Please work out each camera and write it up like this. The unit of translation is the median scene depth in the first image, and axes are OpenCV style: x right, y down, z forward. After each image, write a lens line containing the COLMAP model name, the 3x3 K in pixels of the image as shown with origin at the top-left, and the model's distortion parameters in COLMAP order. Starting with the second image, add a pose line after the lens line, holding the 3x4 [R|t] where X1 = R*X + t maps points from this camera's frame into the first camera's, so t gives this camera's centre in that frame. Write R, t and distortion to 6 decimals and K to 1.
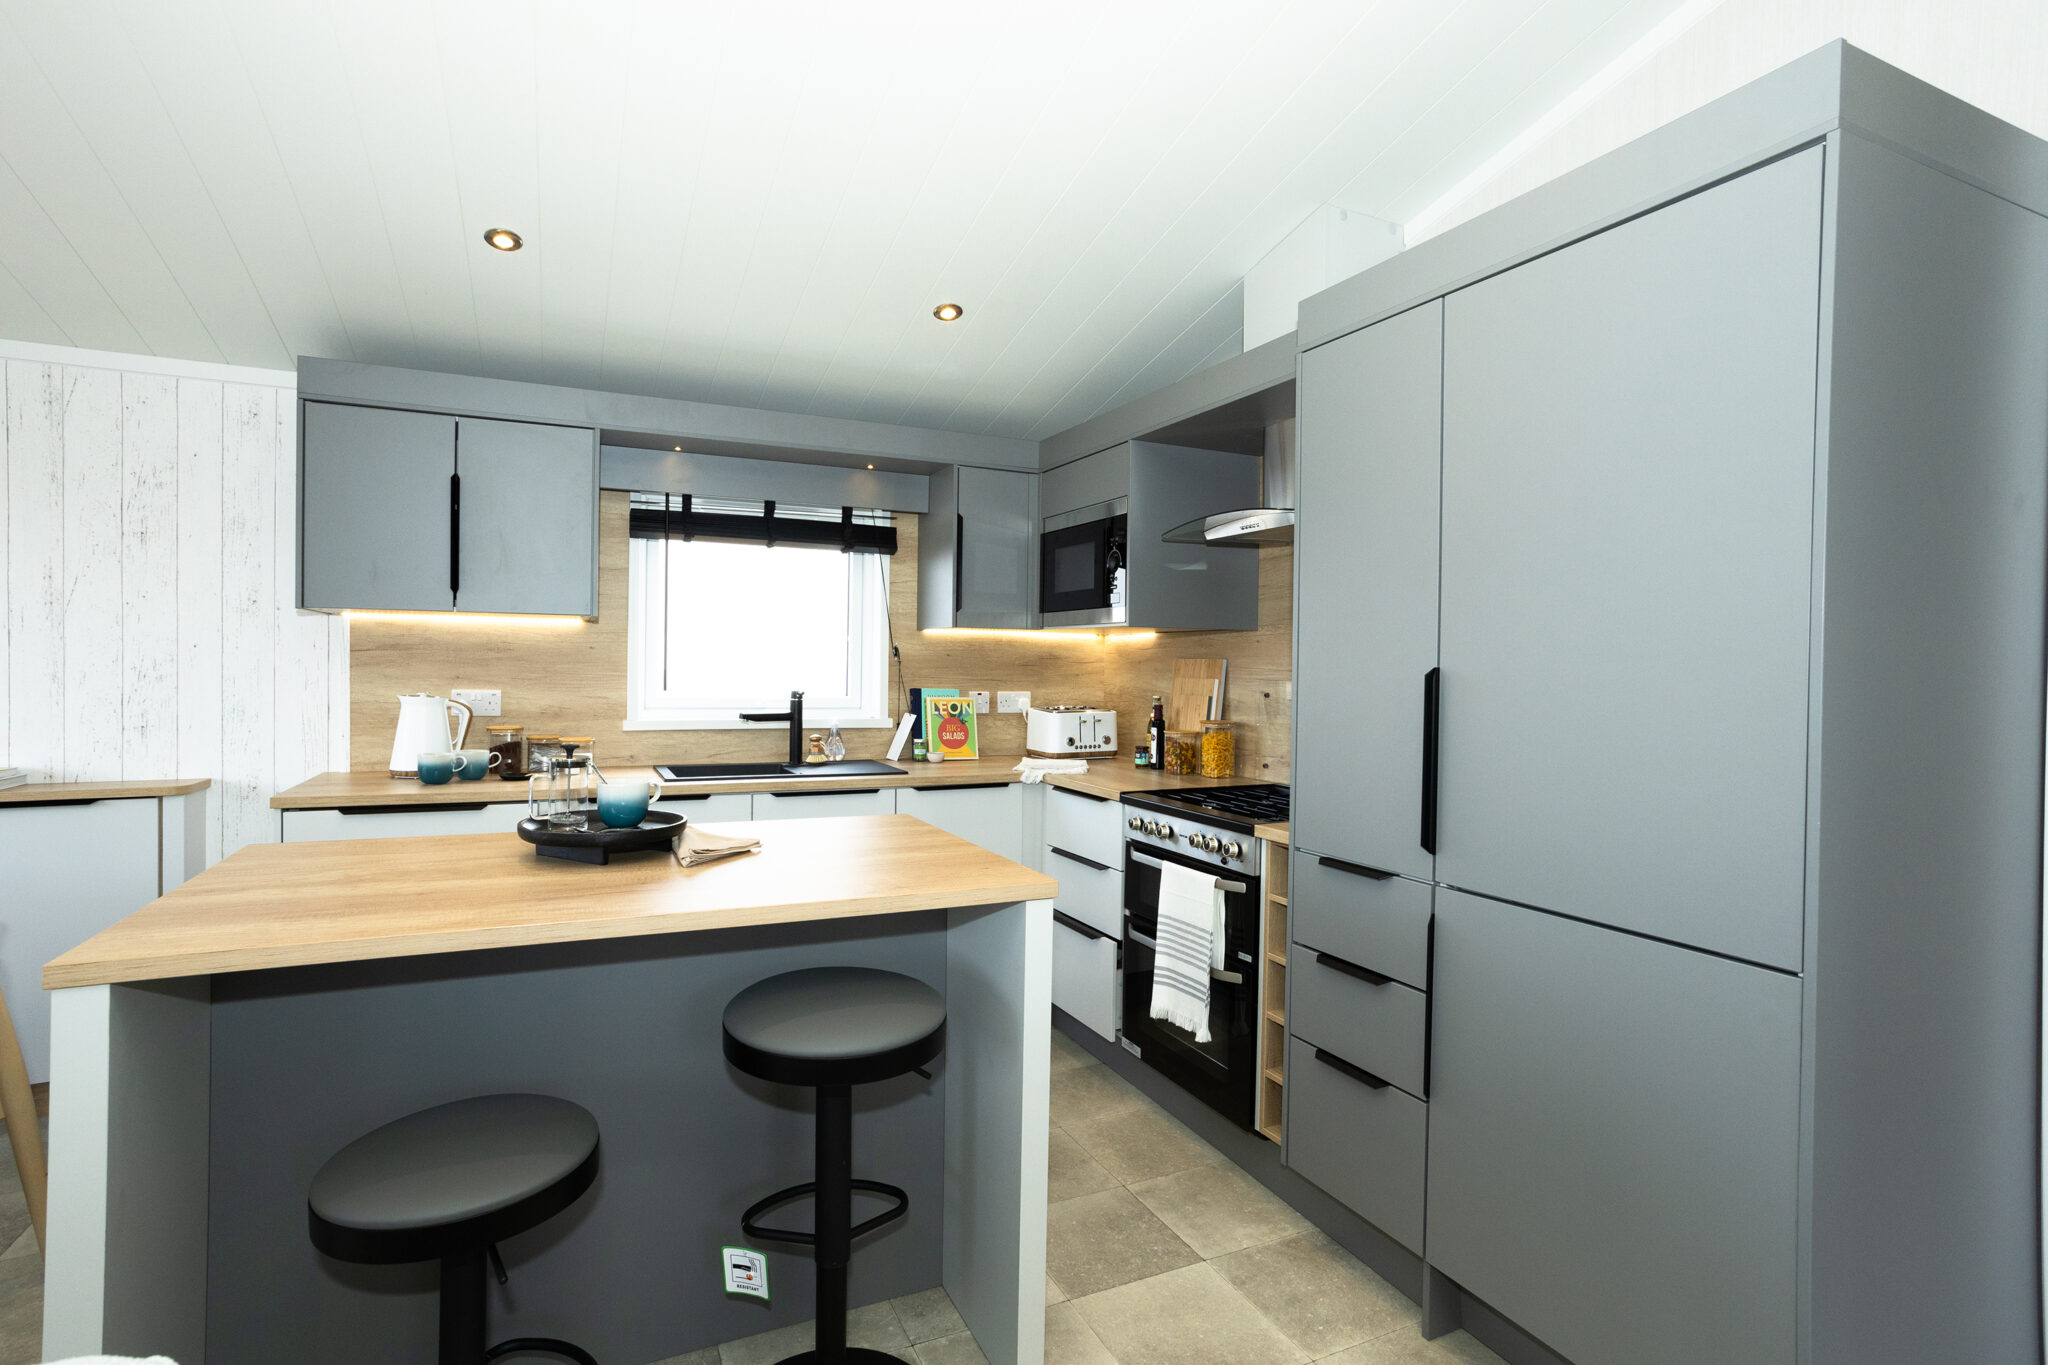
lens RADIAL K [[974.7, 0, 1017.0], [0, 974.7, 676.4], [0, 0, 1]] dist [-0.045939, 0.030326]
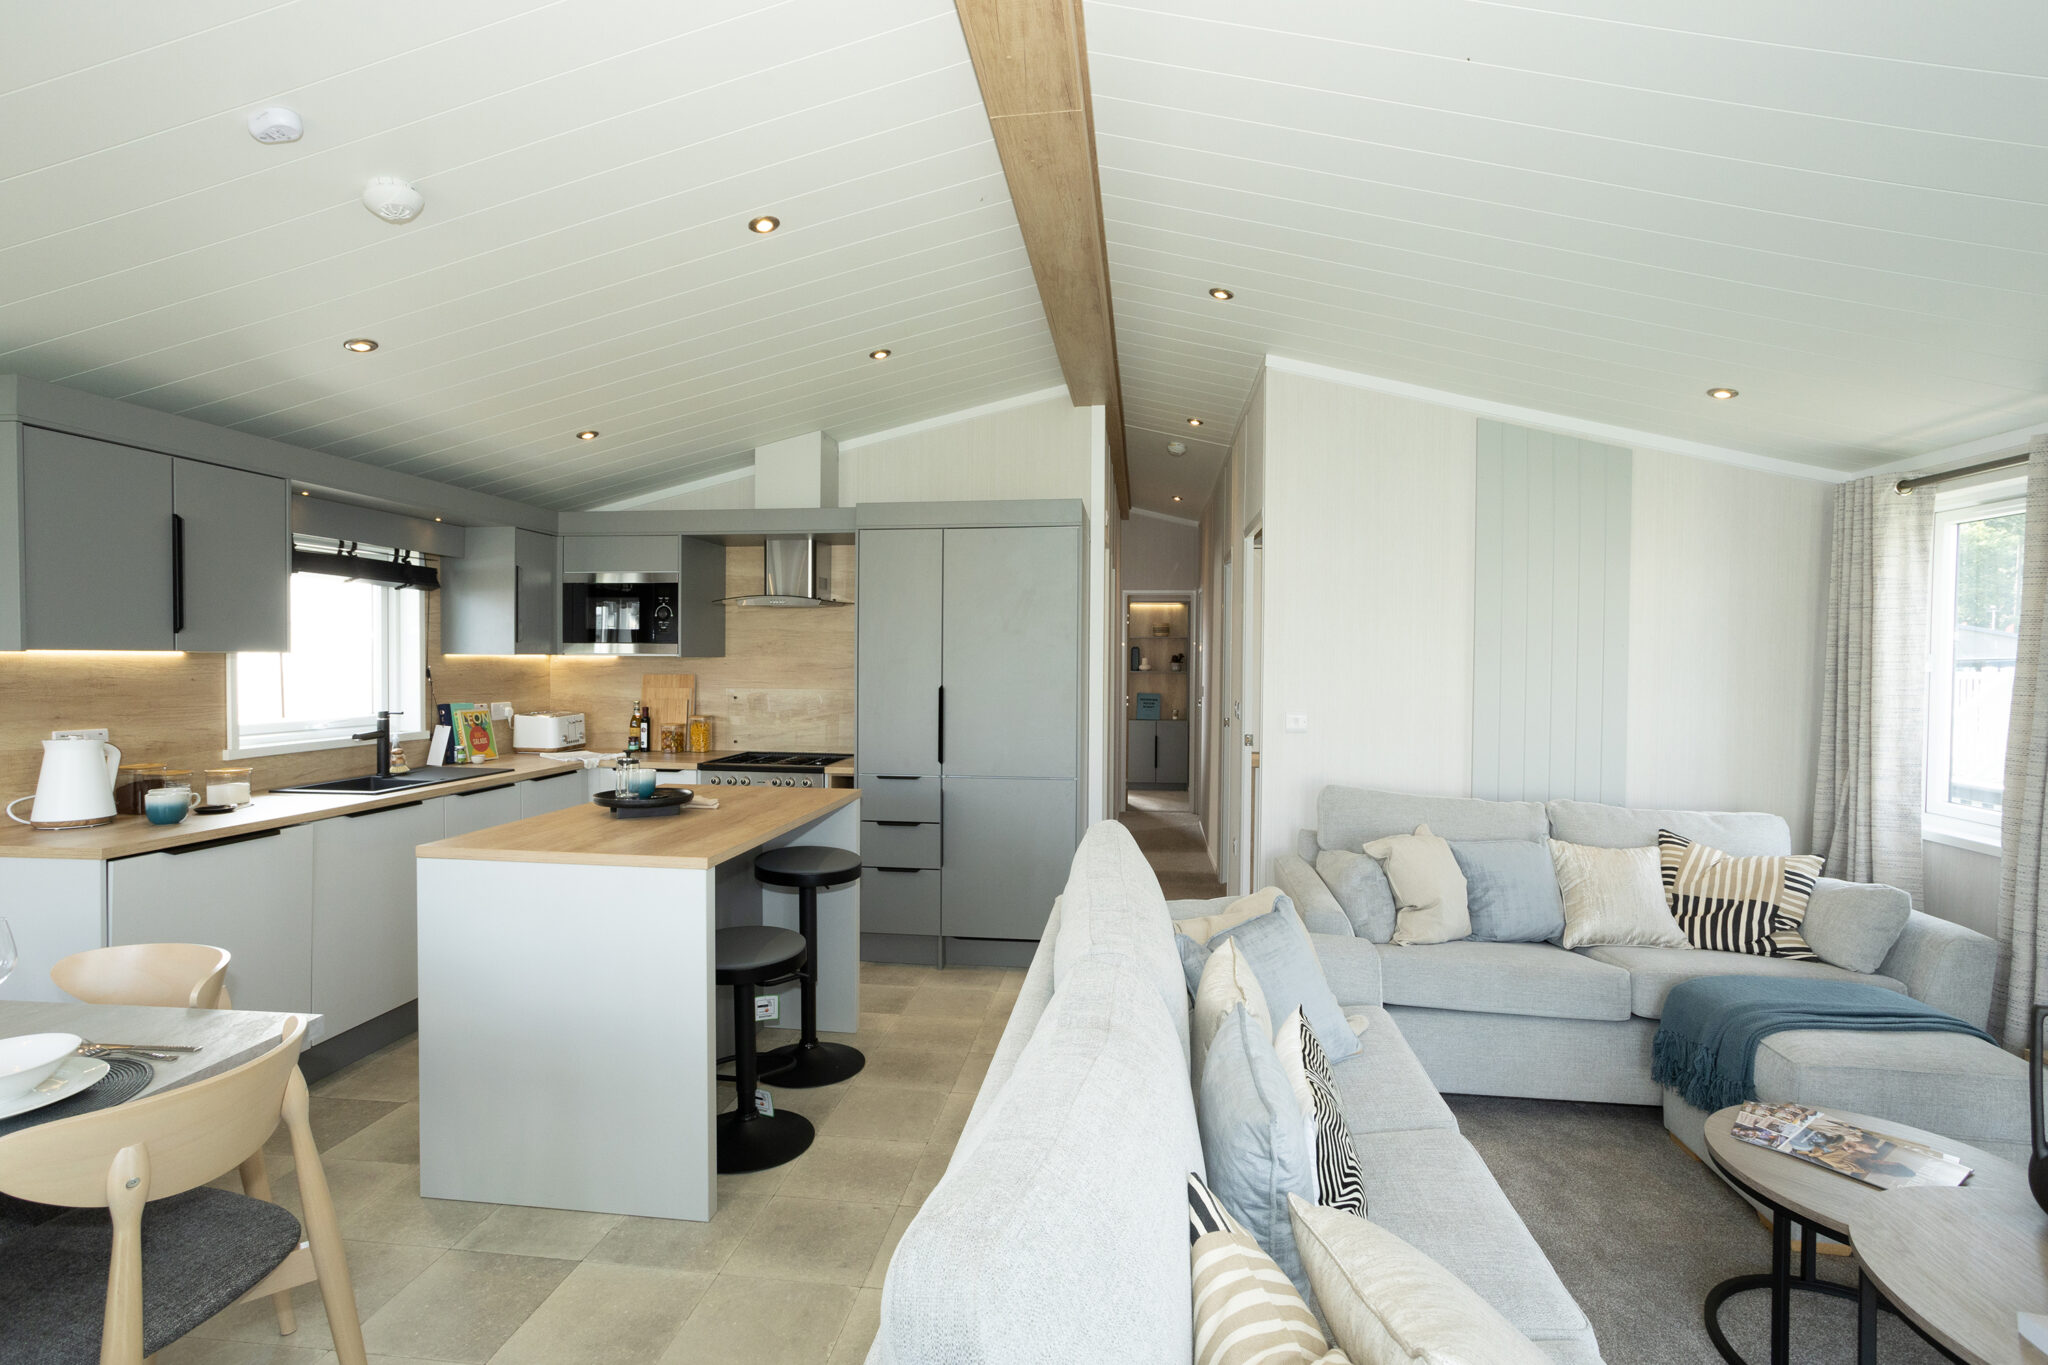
lens RADIAL K [[974.7, 0, 1017.0], [0, 974.7, 676.4], [0, 0, 1]] dist [-0.045939, 0.030326]
pose [[0.534180, -0.026243, 0.844964, -0.779908], [0.009516, 0.999641, 0.025031, -0.047239], [-0.845317, -0.005331, 0.534238, -0.229244]]
